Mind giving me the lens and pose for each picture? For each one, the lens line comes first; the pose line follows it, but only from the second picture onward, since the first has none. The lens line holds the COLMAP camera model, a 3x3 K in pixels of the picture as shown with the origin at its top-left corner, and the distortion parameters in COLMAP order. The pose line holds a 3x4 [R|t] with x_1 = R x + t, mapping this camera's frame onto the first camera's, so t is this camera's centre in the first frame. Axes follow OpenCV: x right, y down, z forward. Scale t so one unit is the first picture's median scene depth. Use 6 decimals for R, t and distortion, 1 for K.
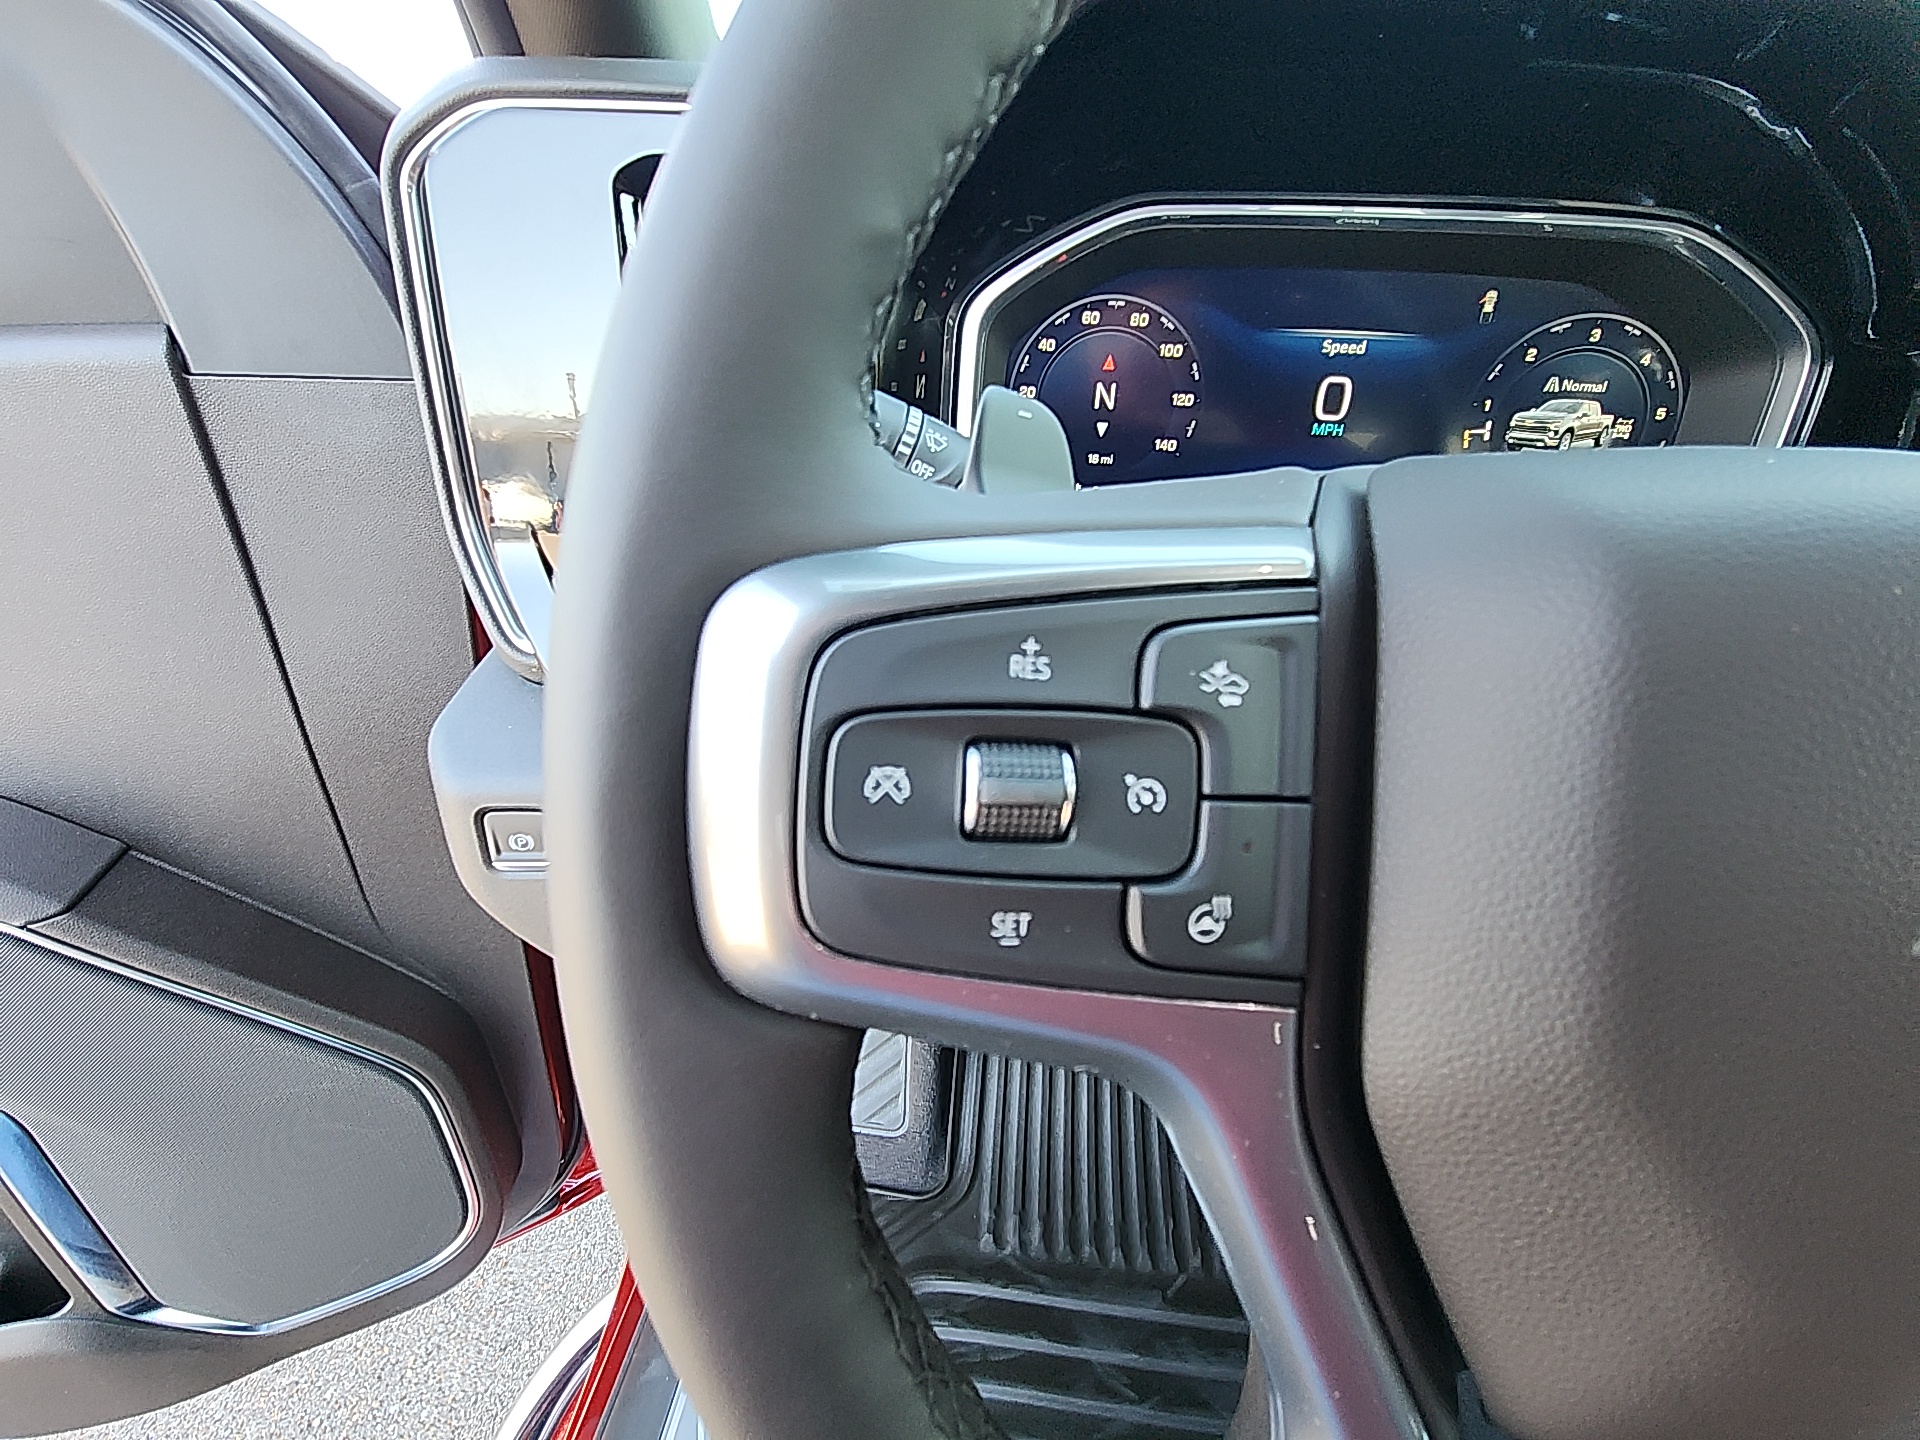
lens RADIAL K [[774.0, 0, 948.7], [0, 774.0, 703.1], [0, 0, 1]] dist [0.008931, -0.006372]
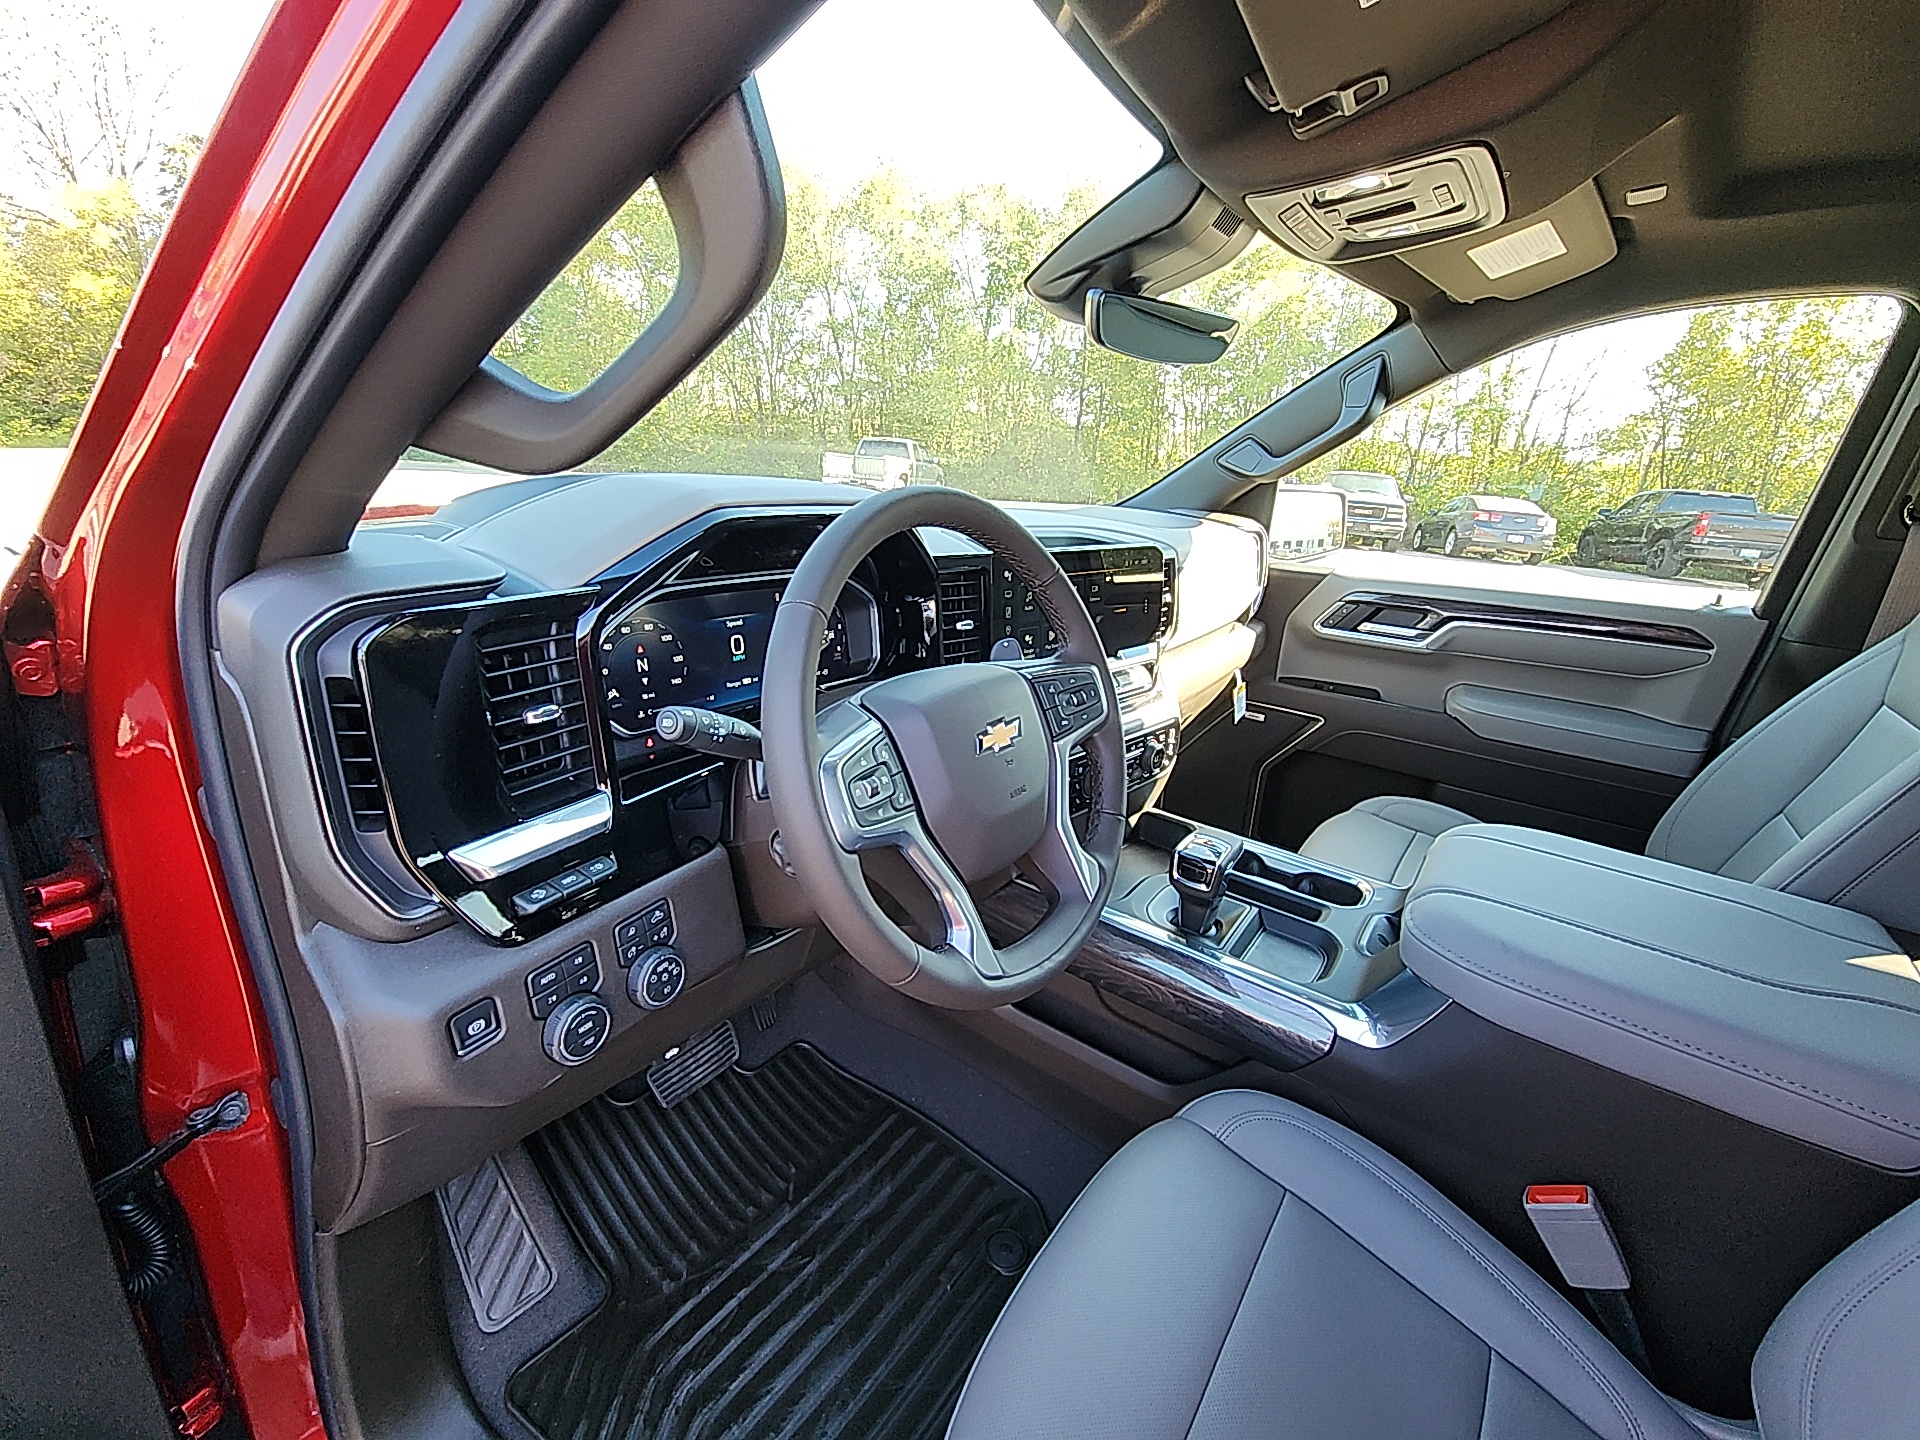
lens RADIAL K [[774.0, 0, 948.7], [0, 774.0, 703.1], [0, 0, 1]] dist [0.008931, -0.006372]
pose [[0.535054, -0.254949, 0.805431, -0.994329], [0.373138, 0.926662, 0.045444, -0.119708], [-0.757948, 0.276222, 0.590945, -0.699998]]
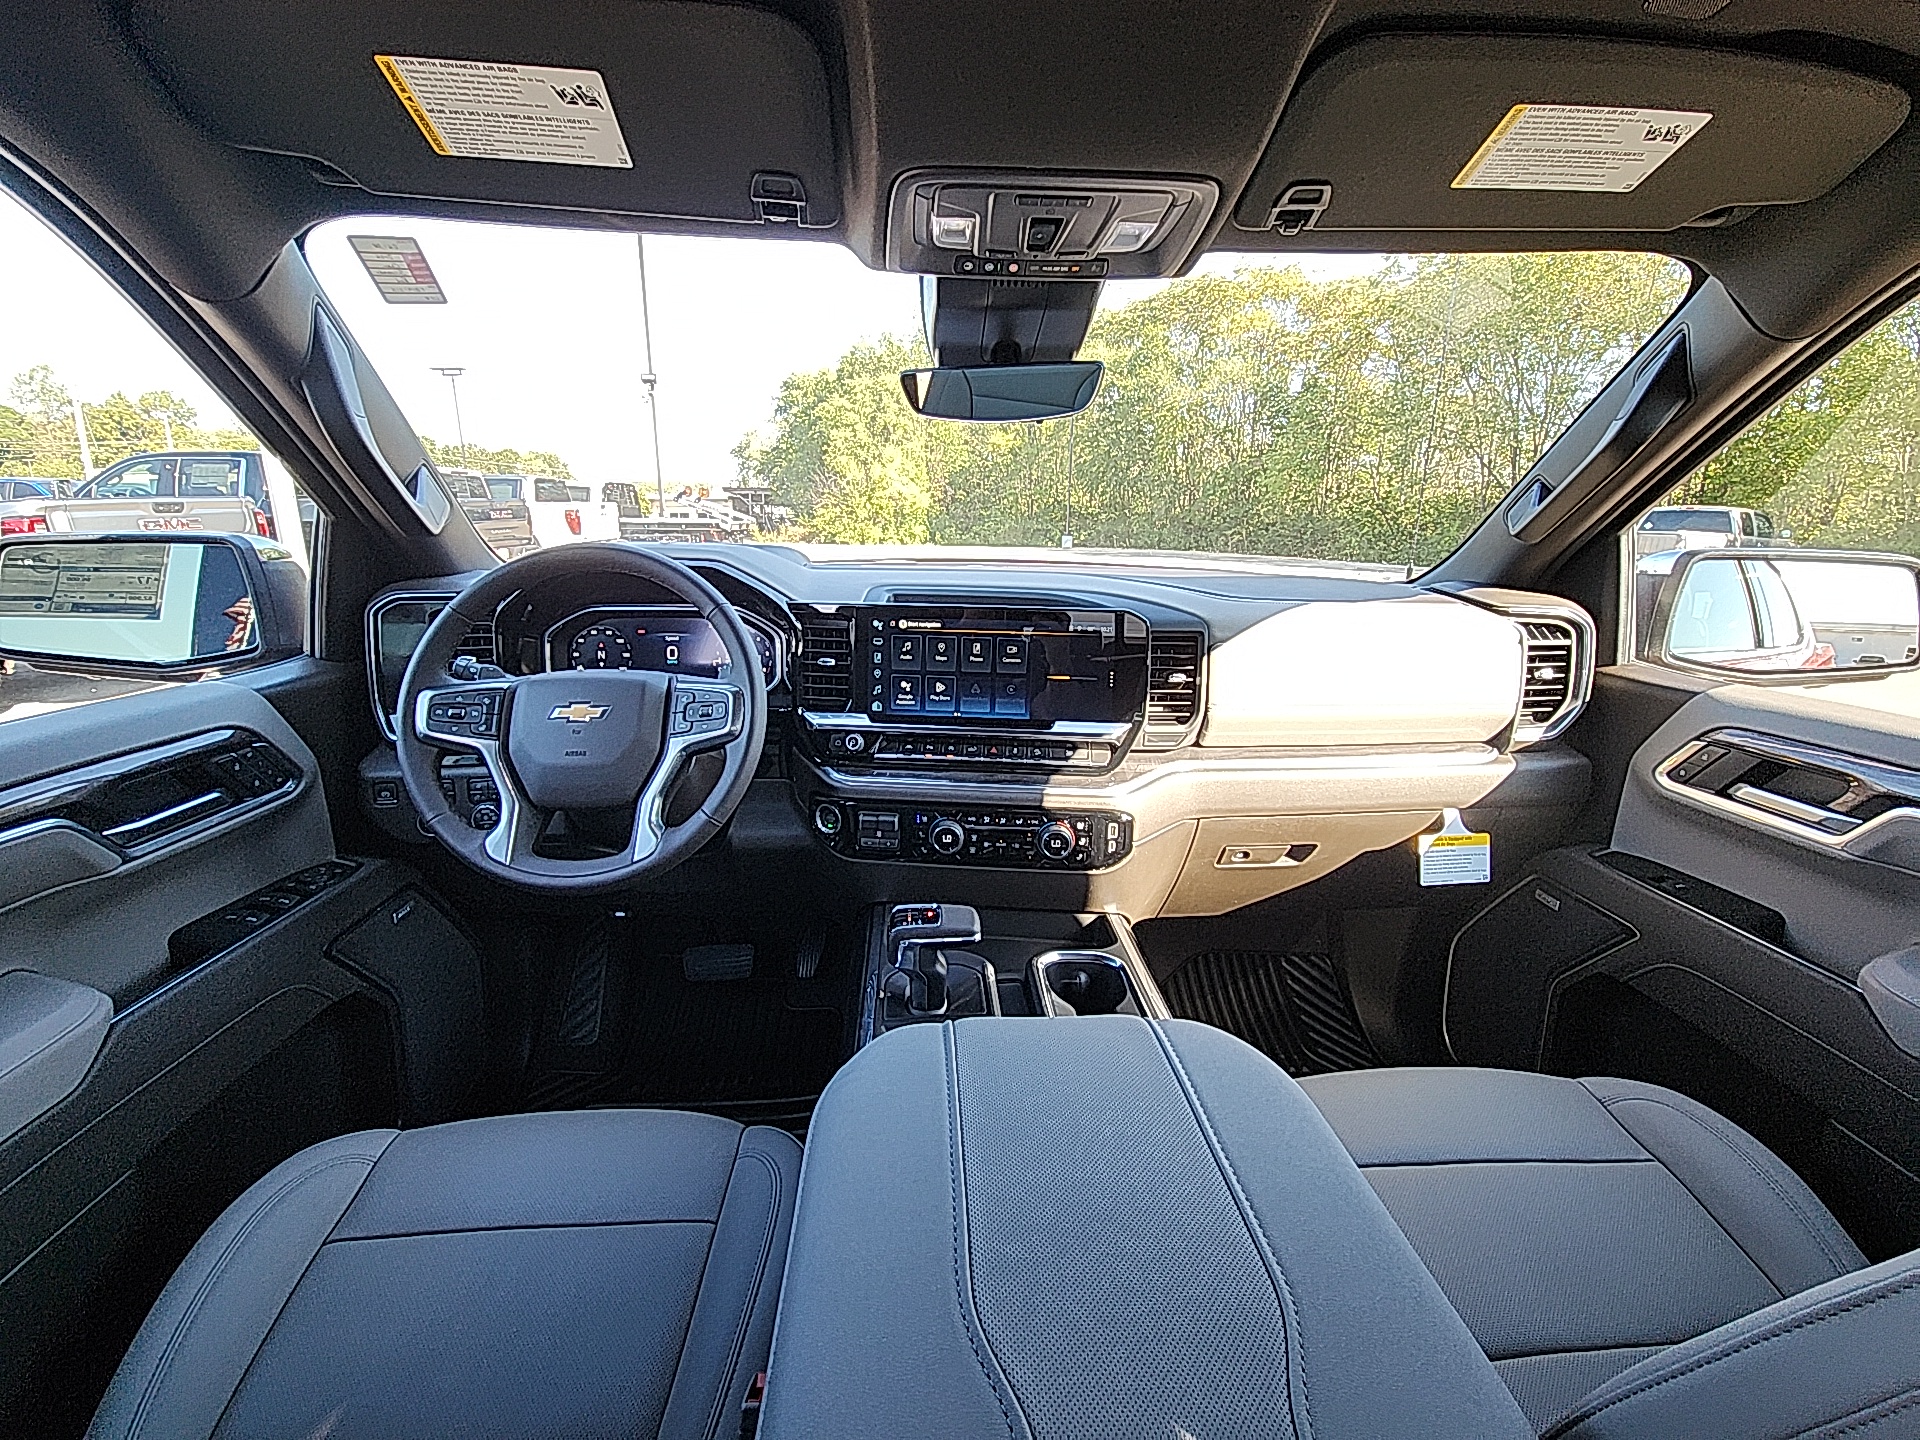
lens RADIAL K [[772.2, 0, 949.8], [0, 772.2, 698.4], [0, 0, 1]] dist [0.011926, -0.010226]
pose [[0.989496, -0.049219, 0.135921, 1.213912], [0.084067, 0.960834, -0.264067, 0.753038], [-0.117601, 0.272720, 0.954879, -2.205074]]
